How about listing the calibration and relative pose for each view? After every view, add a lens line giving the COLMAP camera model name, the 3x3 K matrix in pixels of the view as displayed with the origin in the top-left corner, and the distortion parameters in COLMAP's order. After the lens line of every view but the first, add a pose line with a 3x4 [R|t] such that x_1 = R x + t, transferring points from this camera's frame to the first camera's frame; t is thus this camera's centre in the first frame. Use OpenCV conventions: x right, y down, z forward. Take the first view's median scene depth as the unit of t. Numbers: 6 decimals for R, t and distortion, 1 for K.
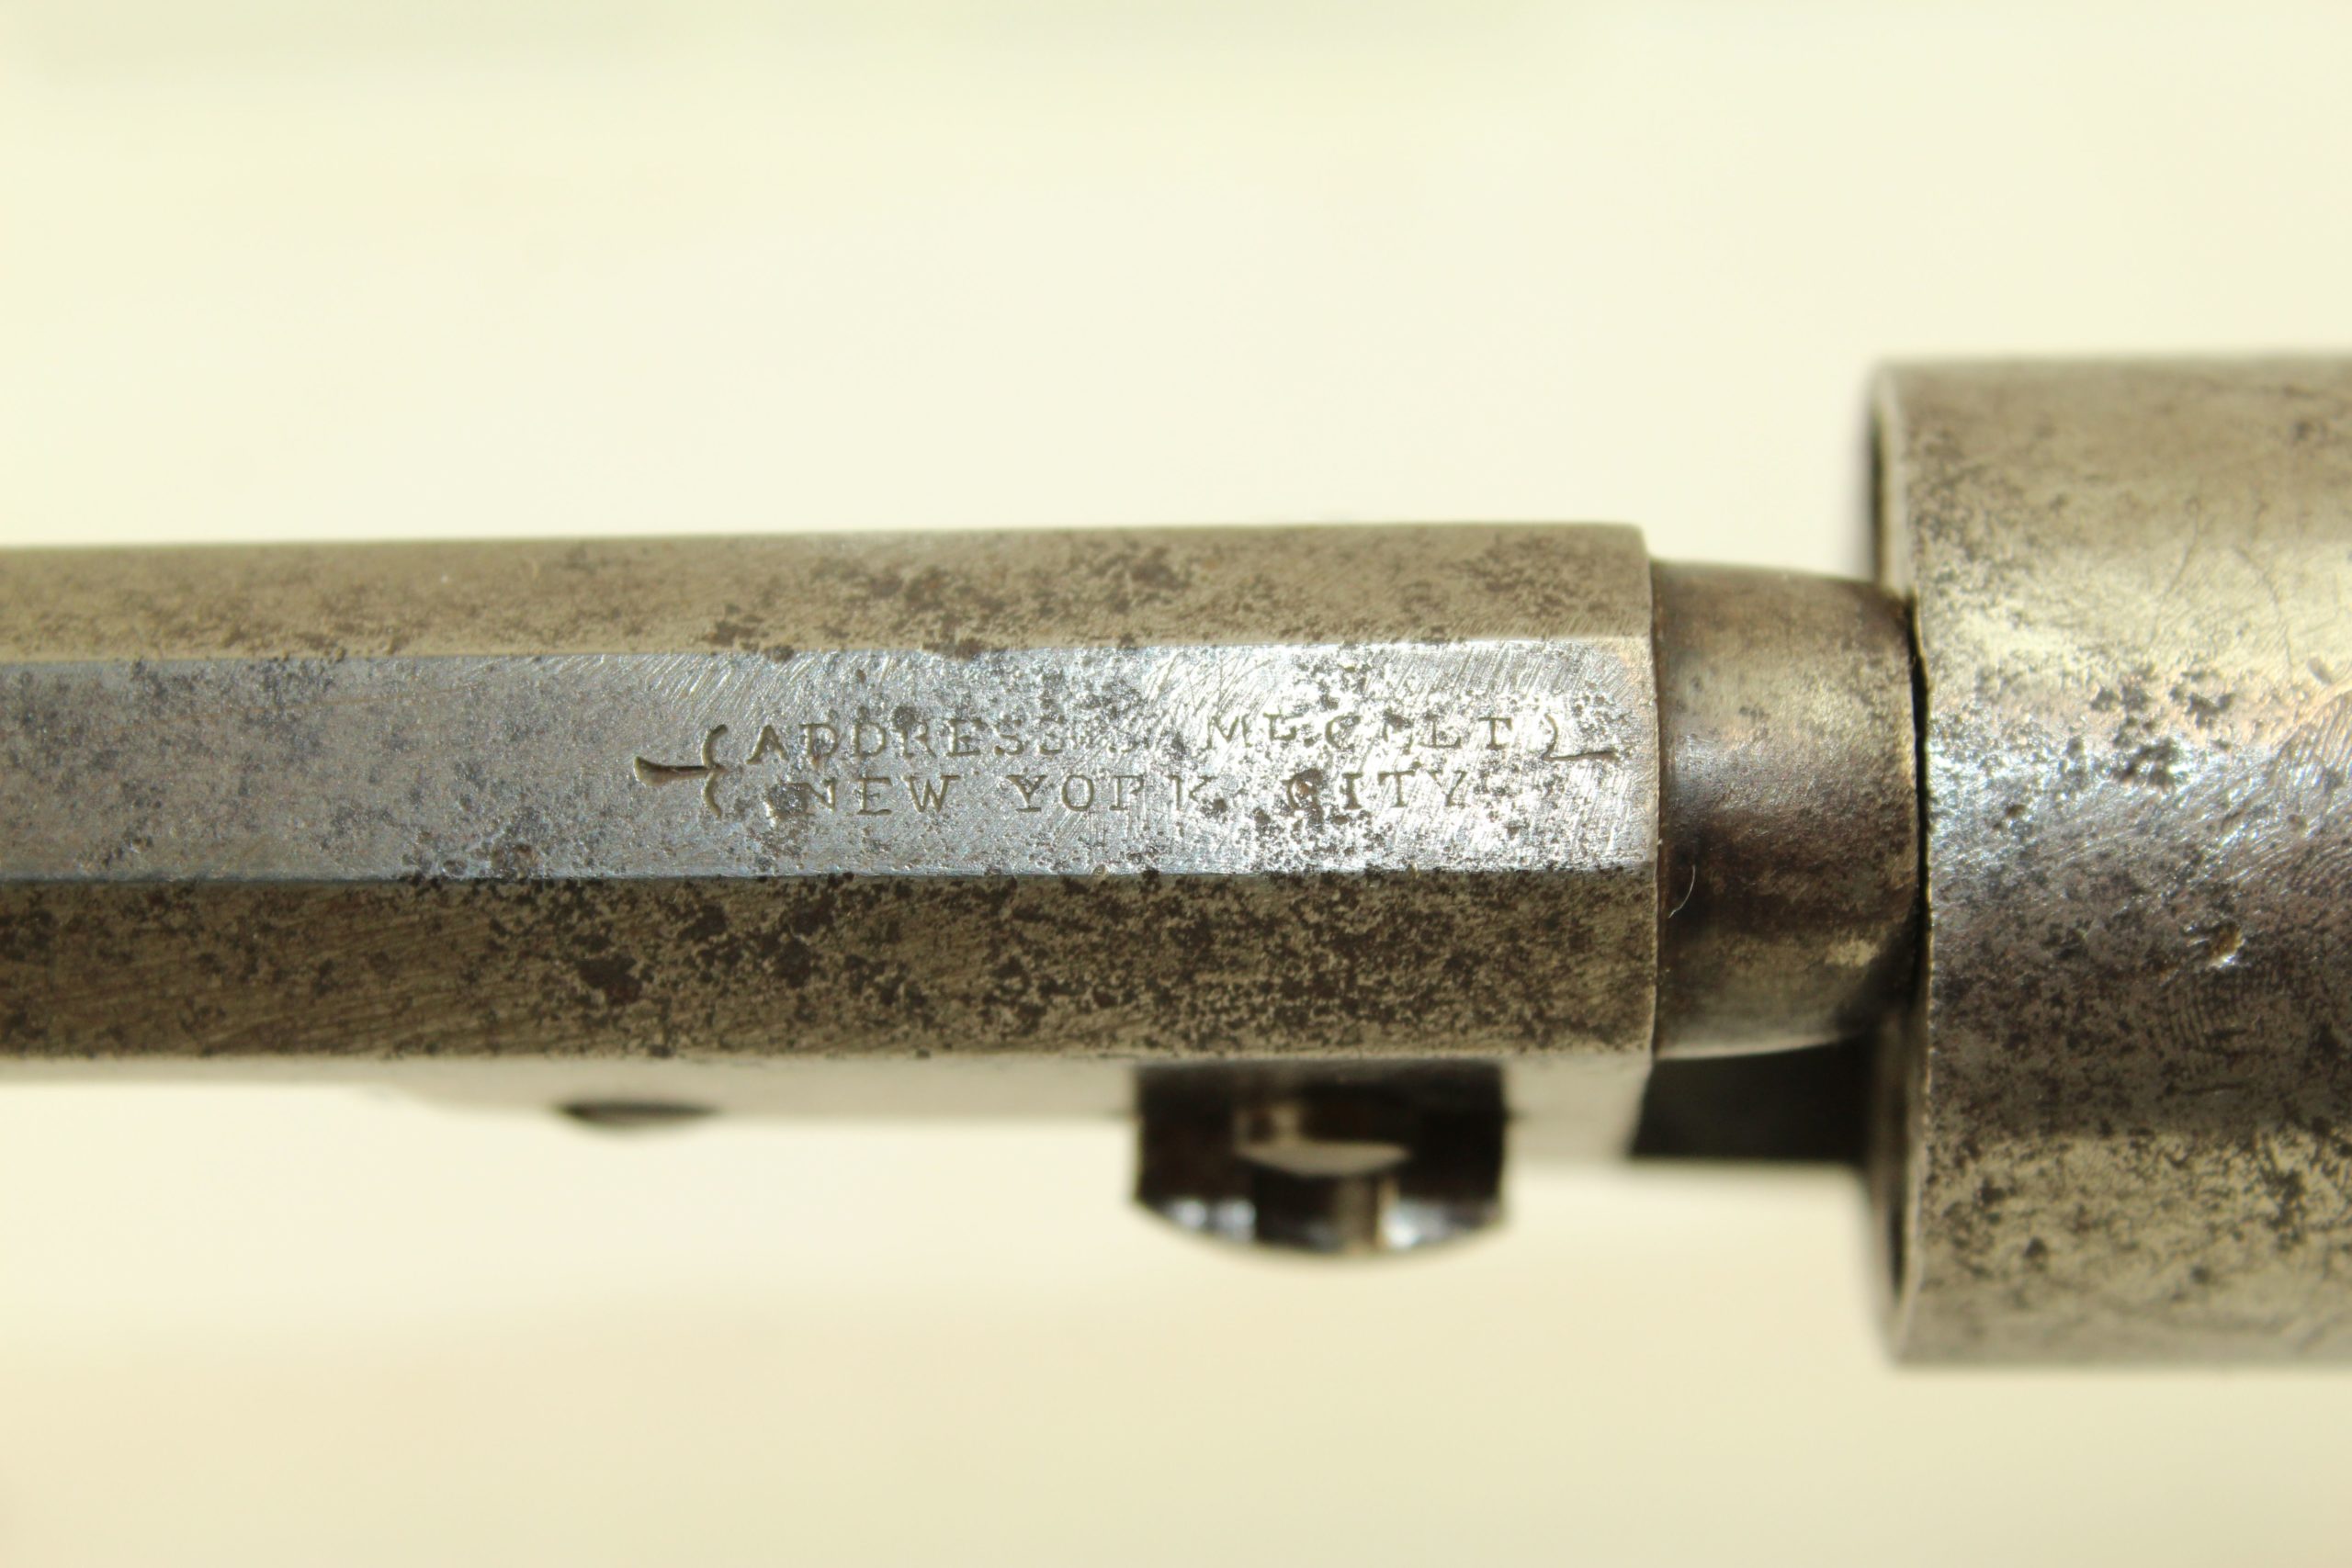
lens RADIAL K [[6043.2, 0, 1176.8], [0, 6043.2, 916.5], [0, 0, 1]] dist [0.070913, 0.905290]
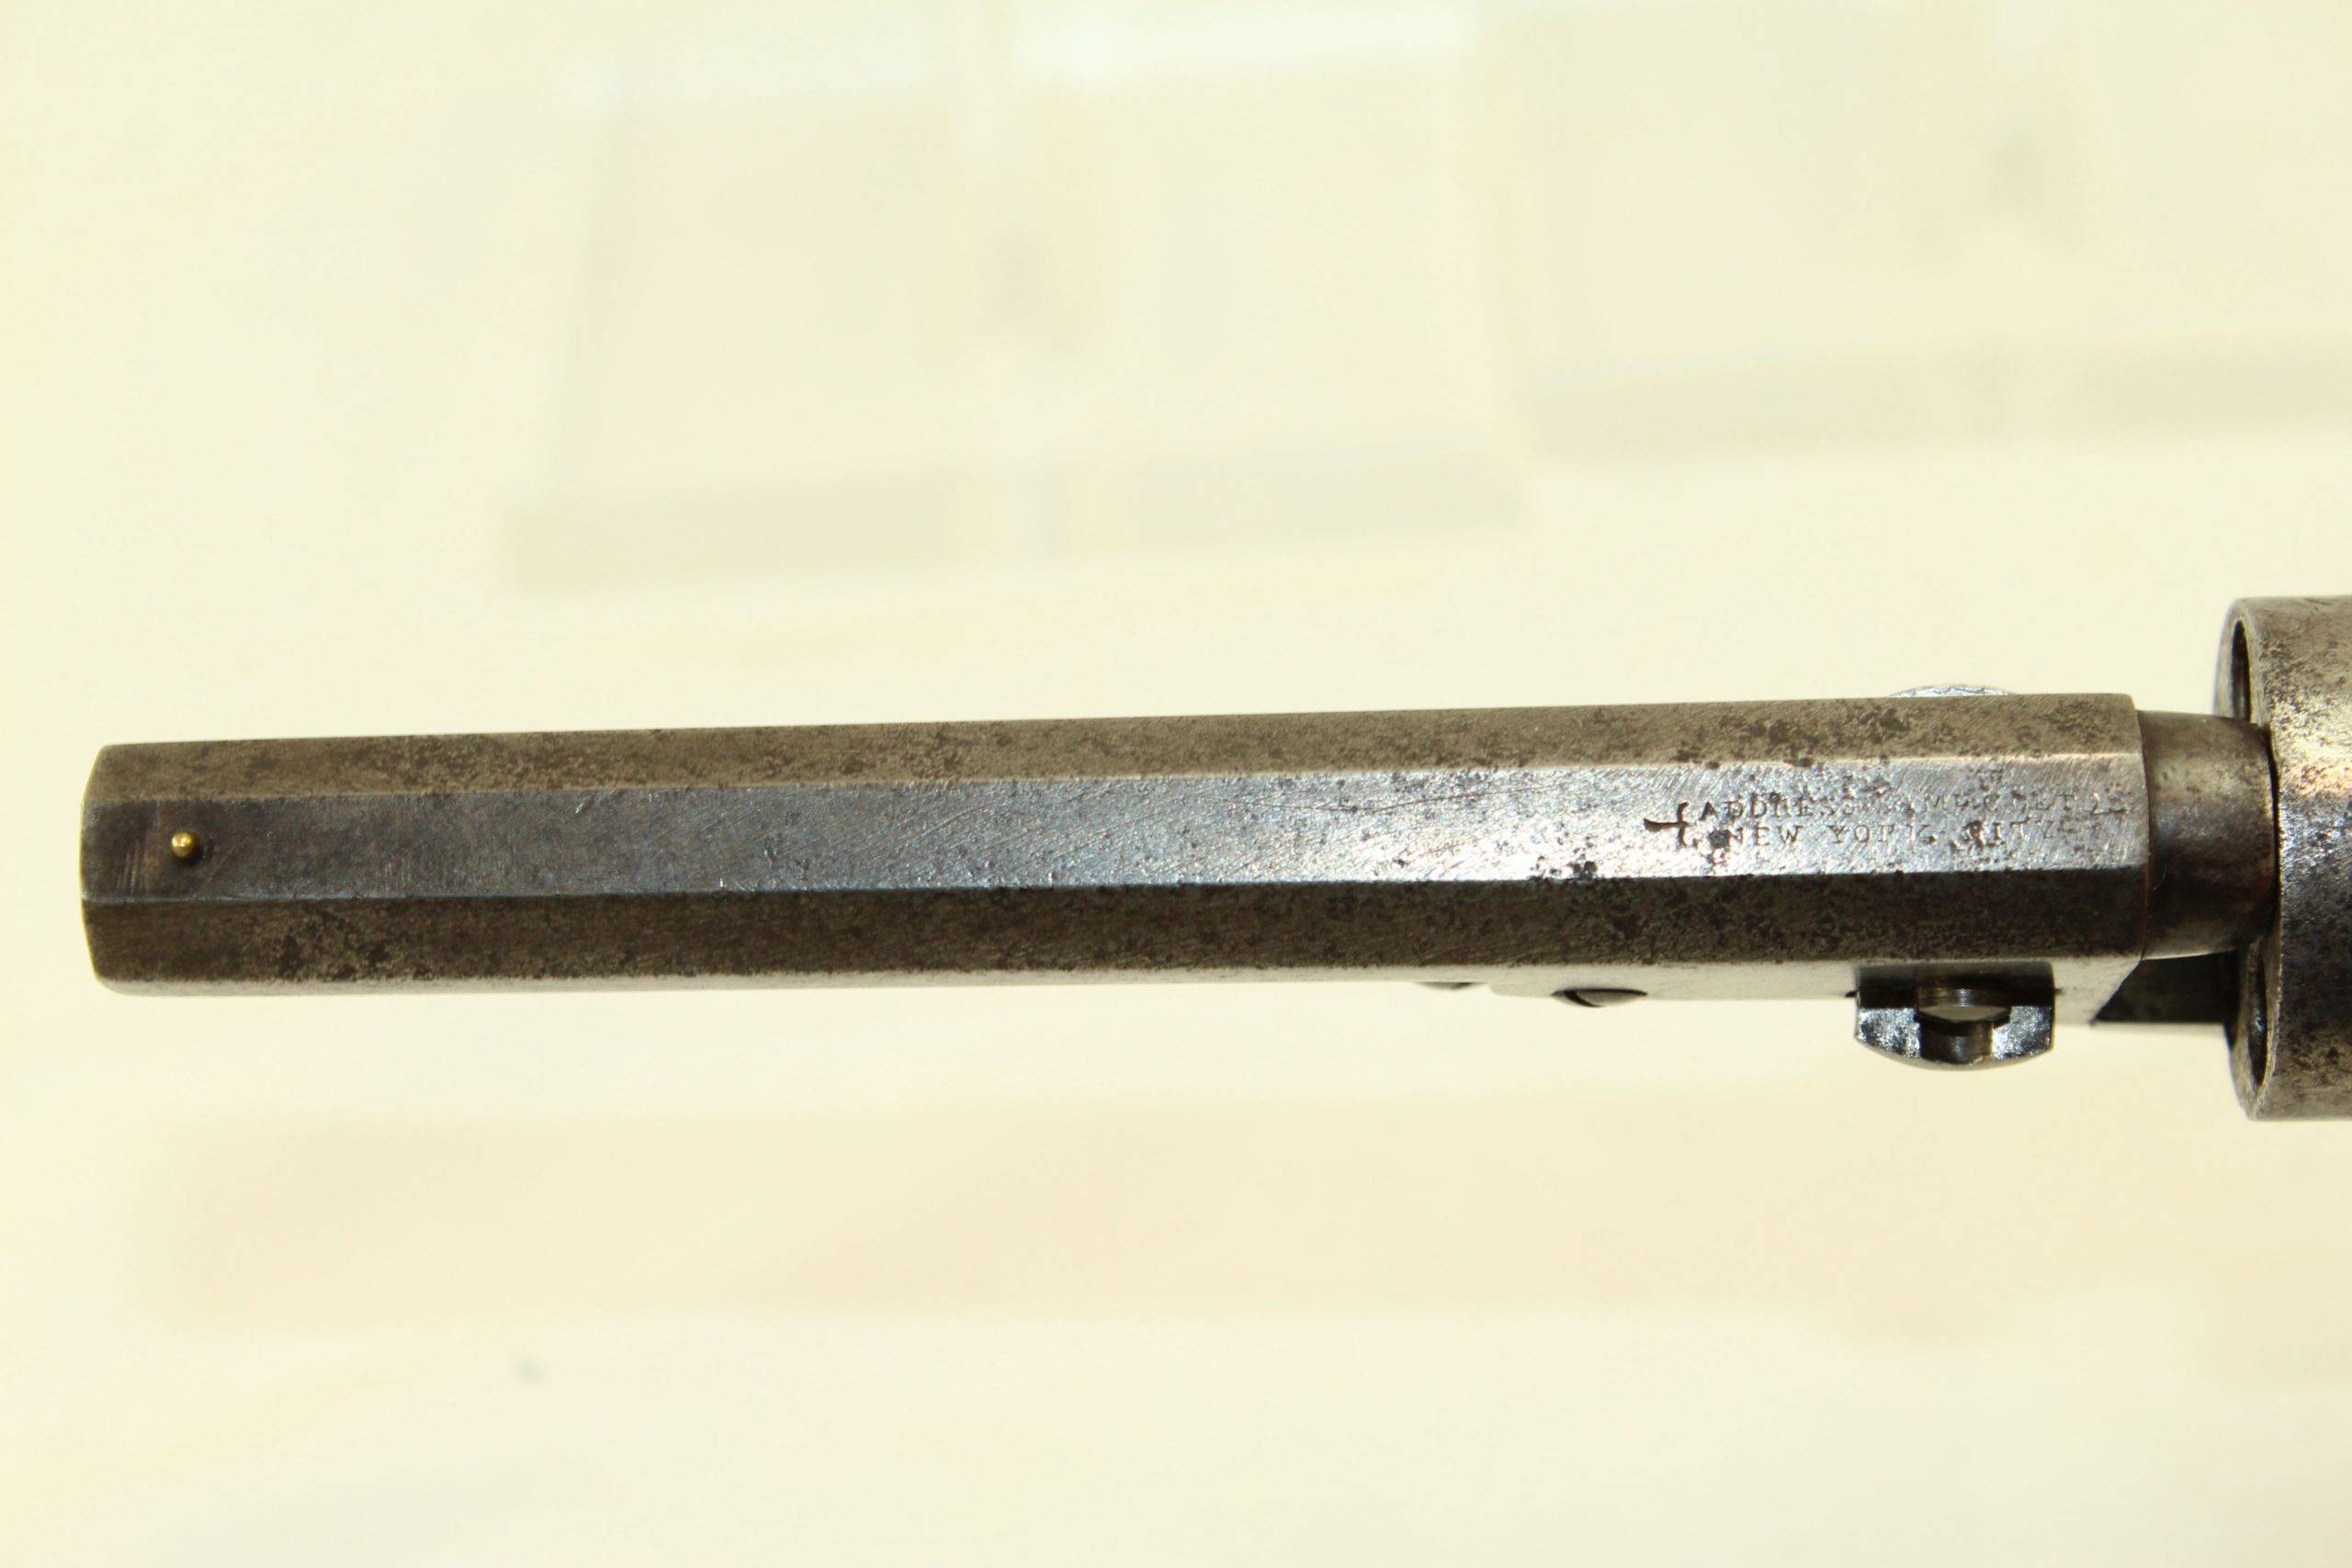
lens RADIAL K [[6043.2, 0, 1176.8], [0, 6043.2, 916.5], [0, 0, 1]] dist [0.070913, 0.905290]
pose [[0.999833, -0.009504, -0.015591, -0.213370], [0.009739, 0.999839, 0.015057, -0.025013], [0.015445, -0.015206, 0.999765, -1.035647]]
